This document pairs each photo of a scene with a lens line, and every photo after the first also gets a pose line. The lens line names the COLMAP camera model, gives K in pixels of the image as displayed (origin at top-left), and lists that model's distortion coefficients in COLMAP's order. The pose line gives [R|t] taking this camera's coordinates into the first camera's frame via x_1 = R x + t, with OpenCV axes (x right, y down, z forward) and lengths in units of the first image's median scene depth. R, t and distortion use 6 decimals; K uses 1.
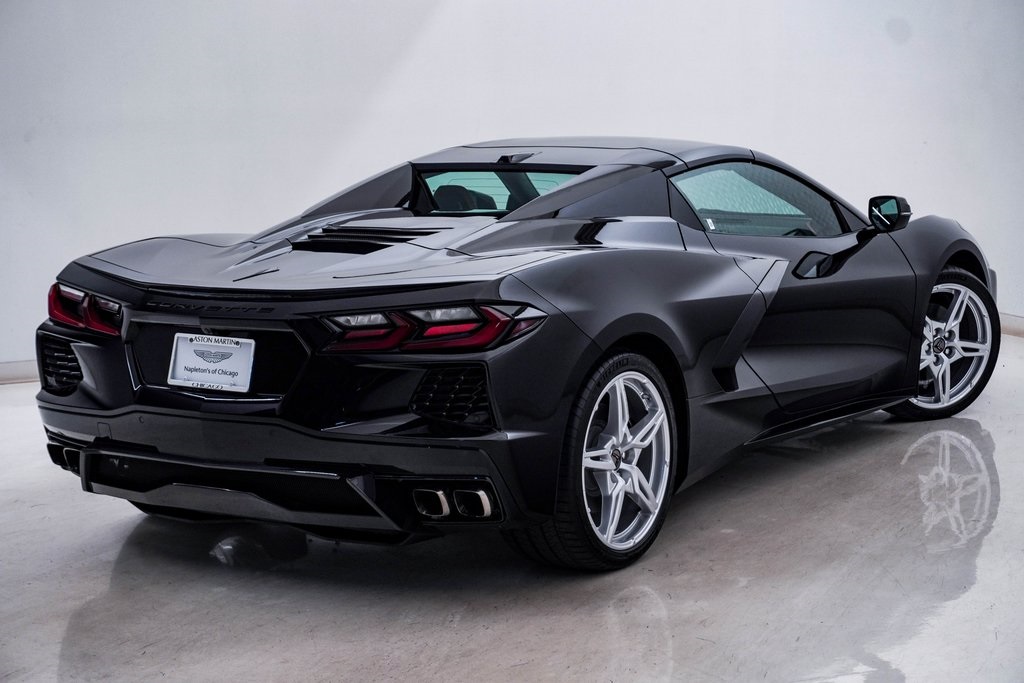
lens RADIAL K [[2198.8, 0, 511.0], [0, 2198.8, 341.6], [0, 0, 1]] dist [0.032332, 0.000000]
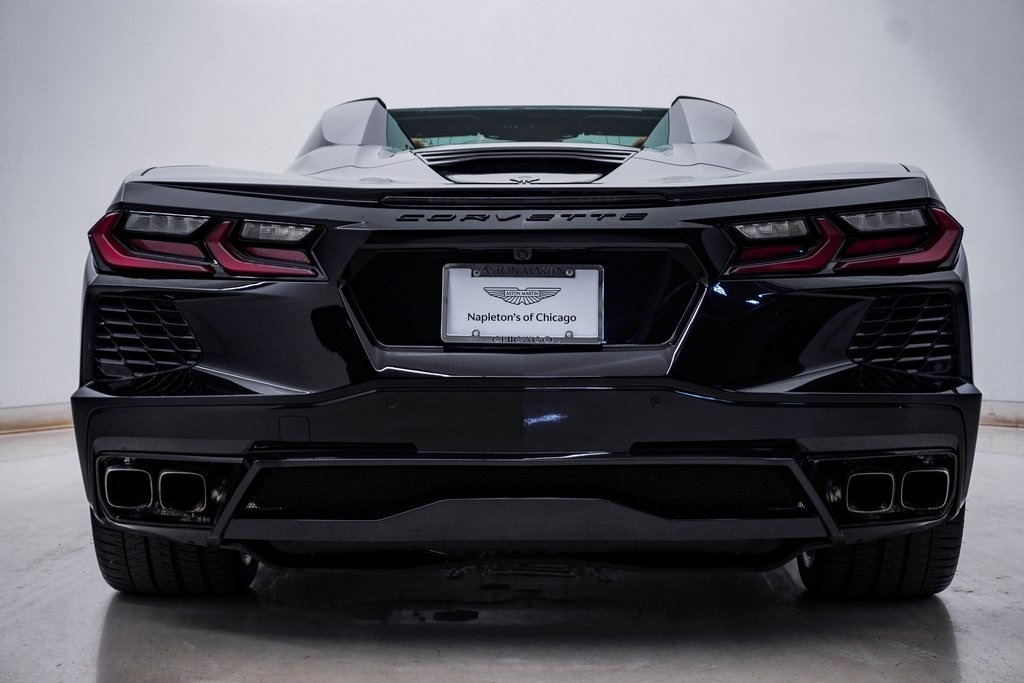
lens RADIAL K [[2198.8, 0, 513.1], [0, 2198.8, 339.8], [0, 0, 1]] dist [0.032332, 0.000000]
pose [[0.850197, -0.007578, 0.526410, -0.452321], [0.059494, 0.994874, -0.081765, 0.068691], [-0.523092, 0.100835, 0.846290, 0.426713]]
